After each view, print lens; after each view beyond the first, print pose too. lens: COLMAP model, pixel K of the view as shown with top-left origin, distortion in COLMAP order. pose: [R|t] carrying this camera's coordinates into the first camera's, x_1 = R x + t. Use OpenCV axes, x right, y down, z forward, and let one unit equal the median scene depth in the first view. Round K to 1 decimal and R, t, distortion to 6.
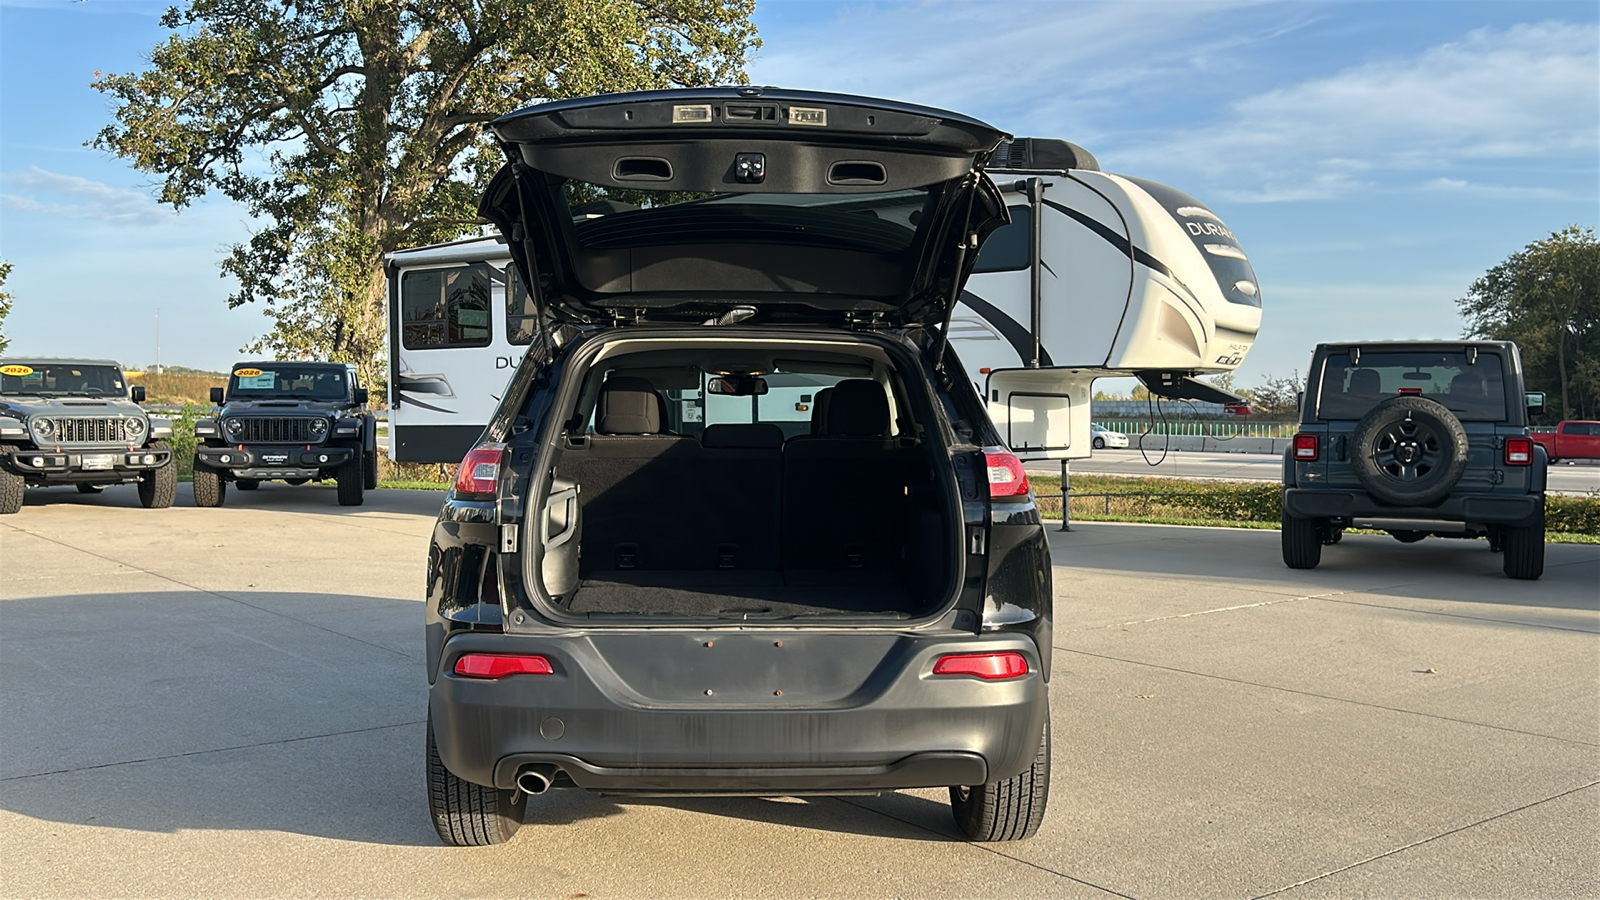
lens RADIAL K [[1516.0, 0, 800.0], [0, 1516.0, 450.0], [0, 0, 1]] dist [0.016502, 0.003046]
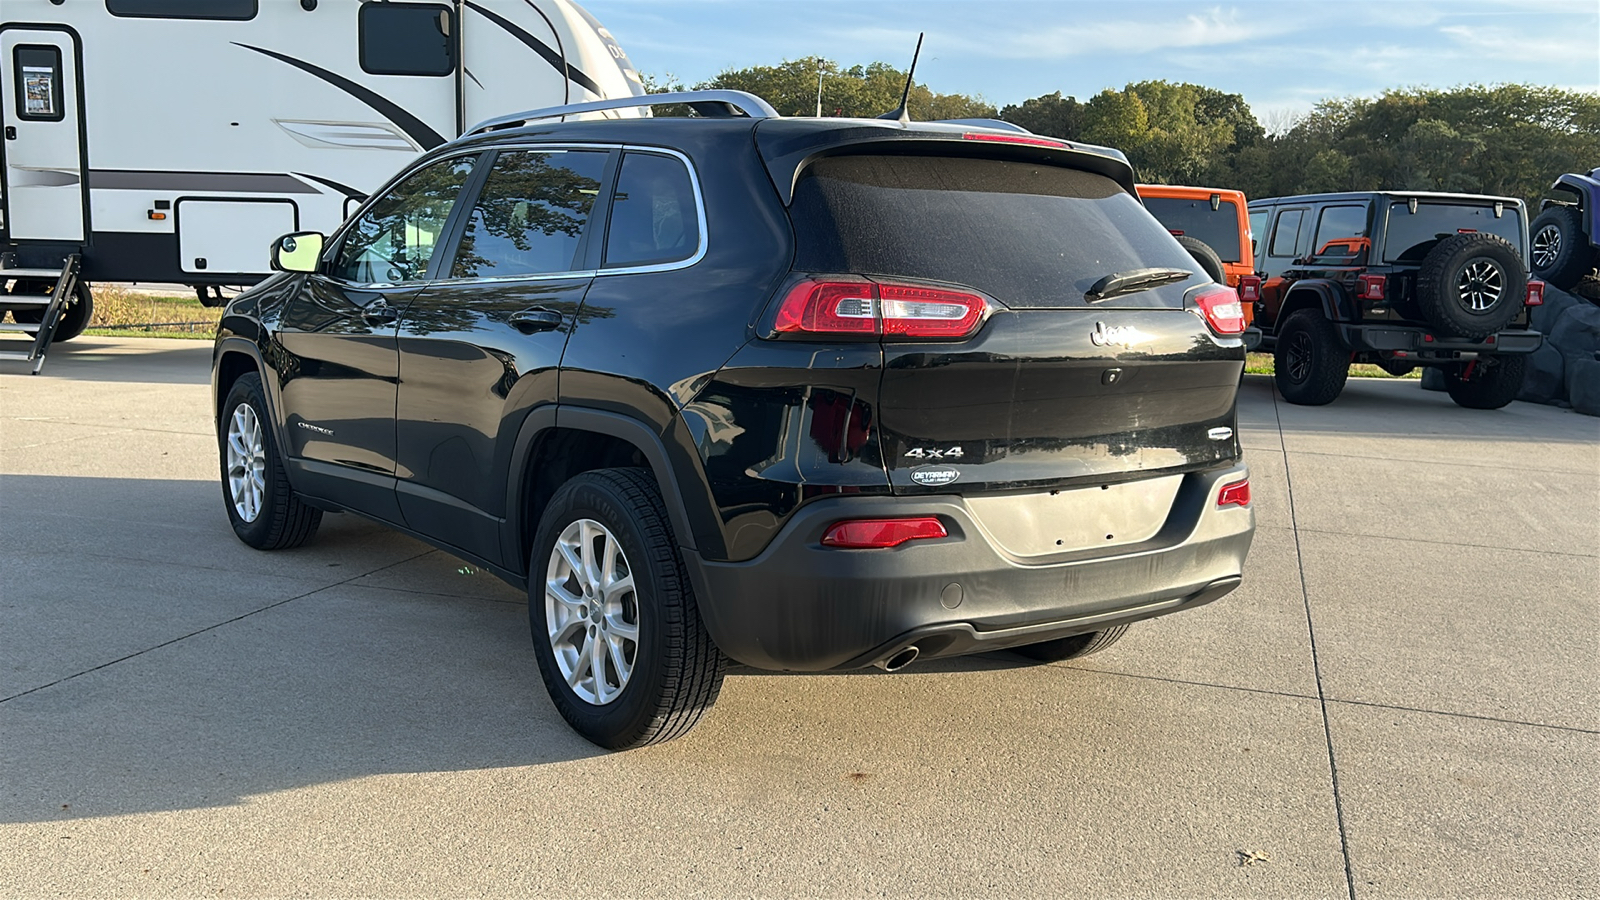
lens RADIAL K [[1473.9, 0, 803.4], [0, 1473.9, 468.7], [0, 0, 1]] dist [0.099657, -0.131470]
pose [[0.817690, -0.062095, 0.572300, -0.201607], [-0.014440, 0.991640, 0.128226, -0.000355], [-0.575478, -0.113113, 0.809957, 0.098432]]
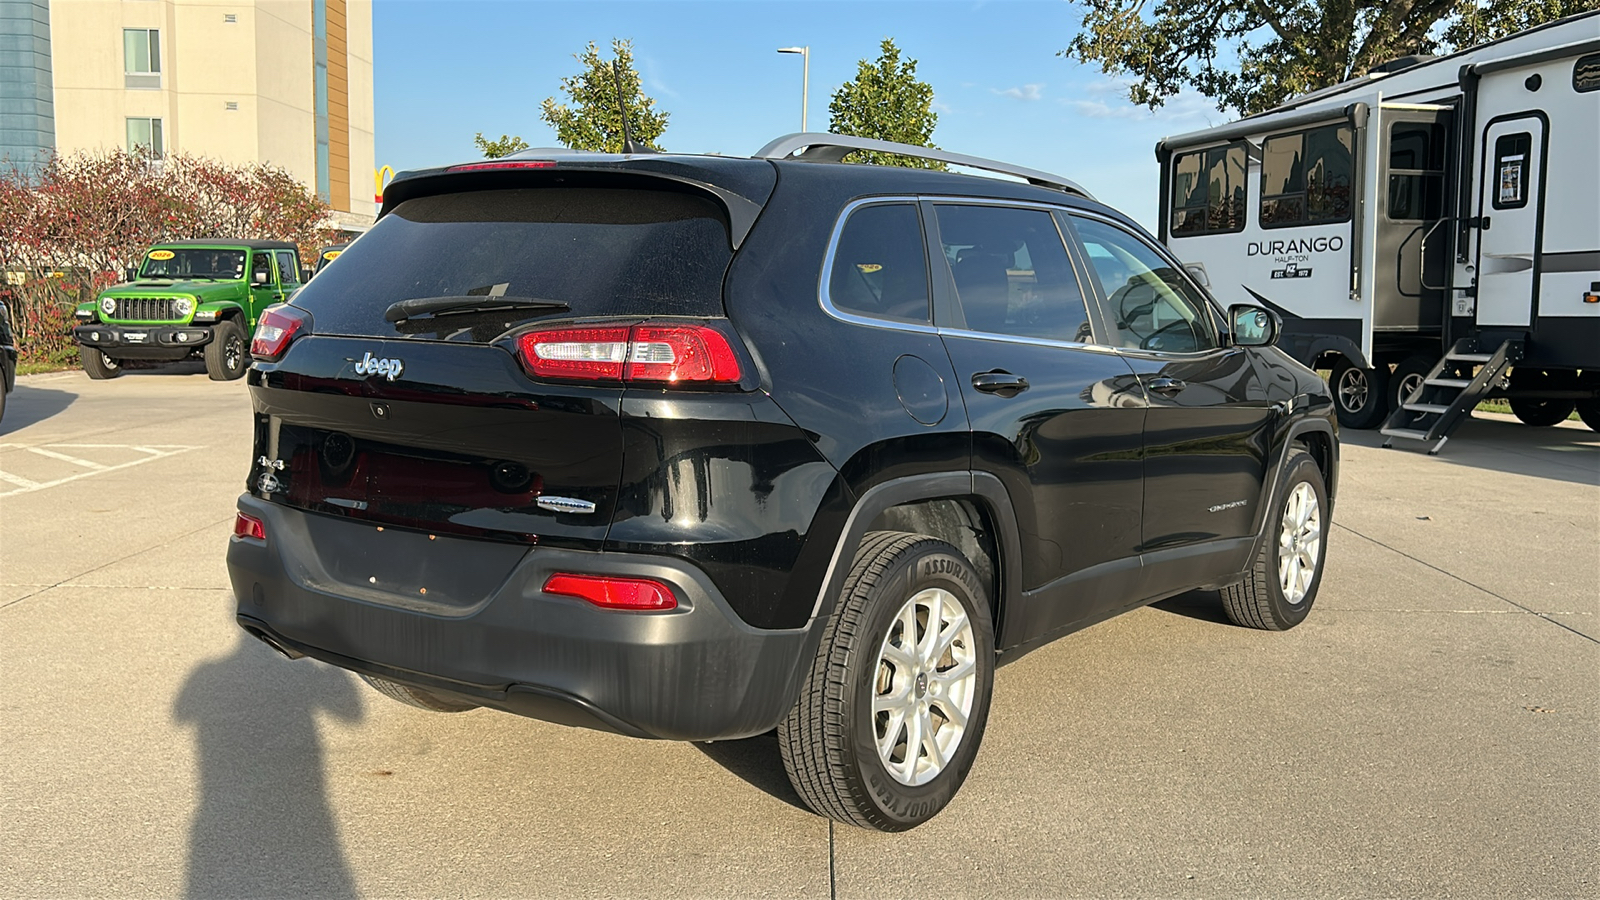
lens RADIAL K [[1473.9, 0, 803.4], [0, 1473.9, 468.7], [0, 0, 1]] dist [0.099657, -0.131470]
pose [[0.777016, 0.082677, -0.624027, 0.193460], [-0.031655, 0.995215, 0.092441, 0.001051], [0.628684, -0.052075, 0.775915, 0.133396]]
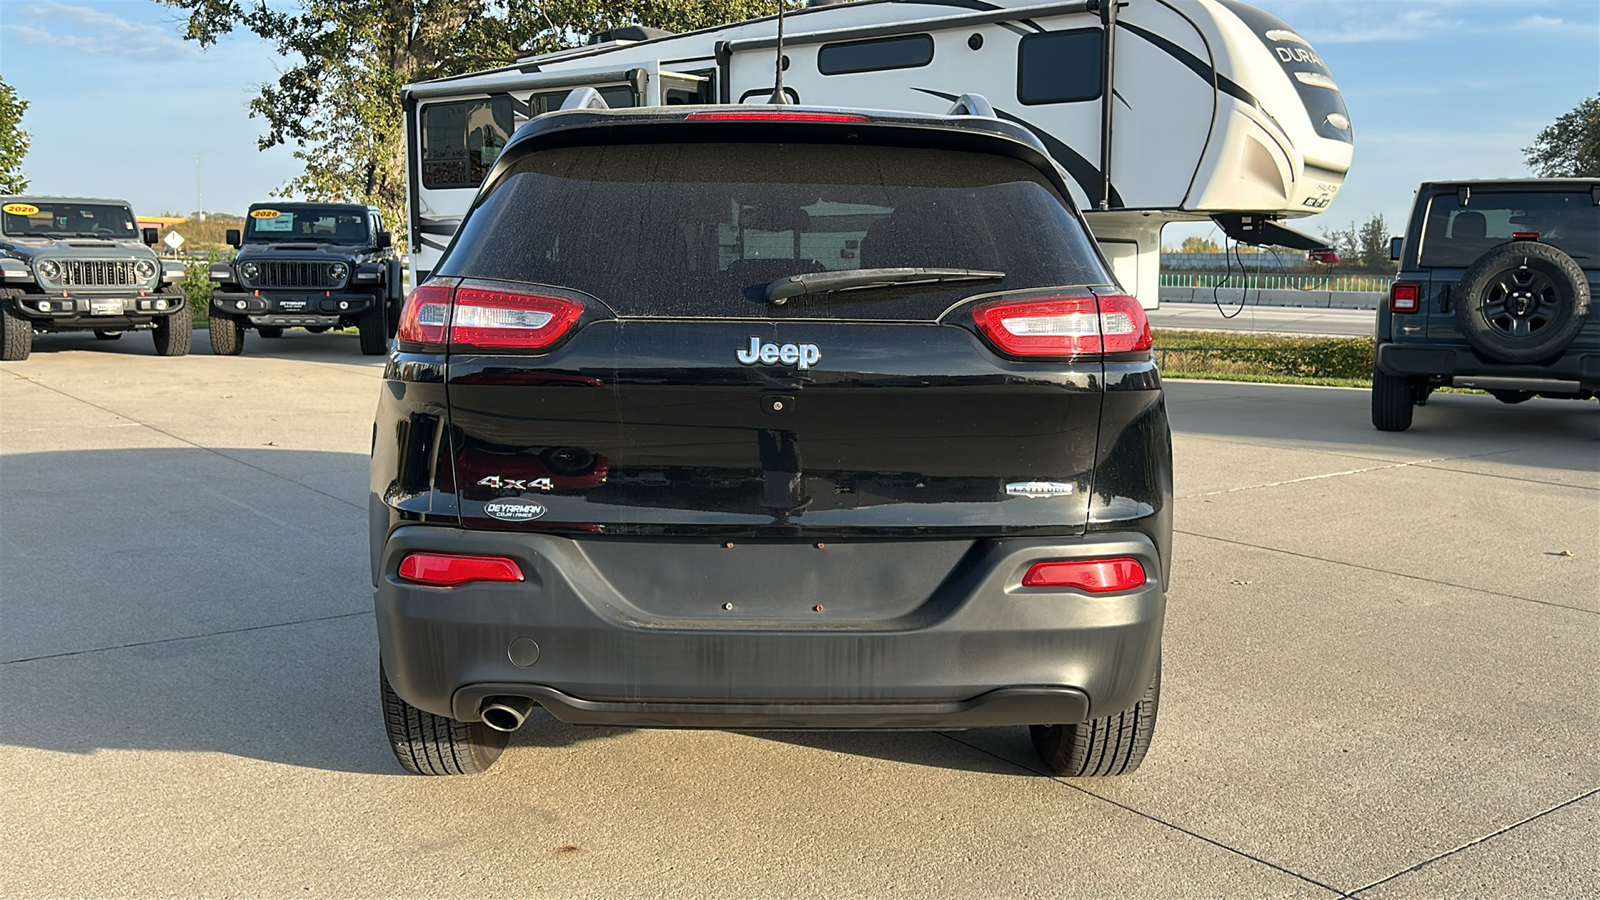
lens RADIAL K [[1505.5, 0, 808.3], [0, 1505.5, 452.3], [0, 0, 1]] dist [0.035788, -0.027804]
pose [[0.999706, 0.008279, -0.022801, -0.000831], [-0.005974, 0.995036, 0.099337, 0.001914], [0.023510, -0.099172, 0.994793, 0.071130]]
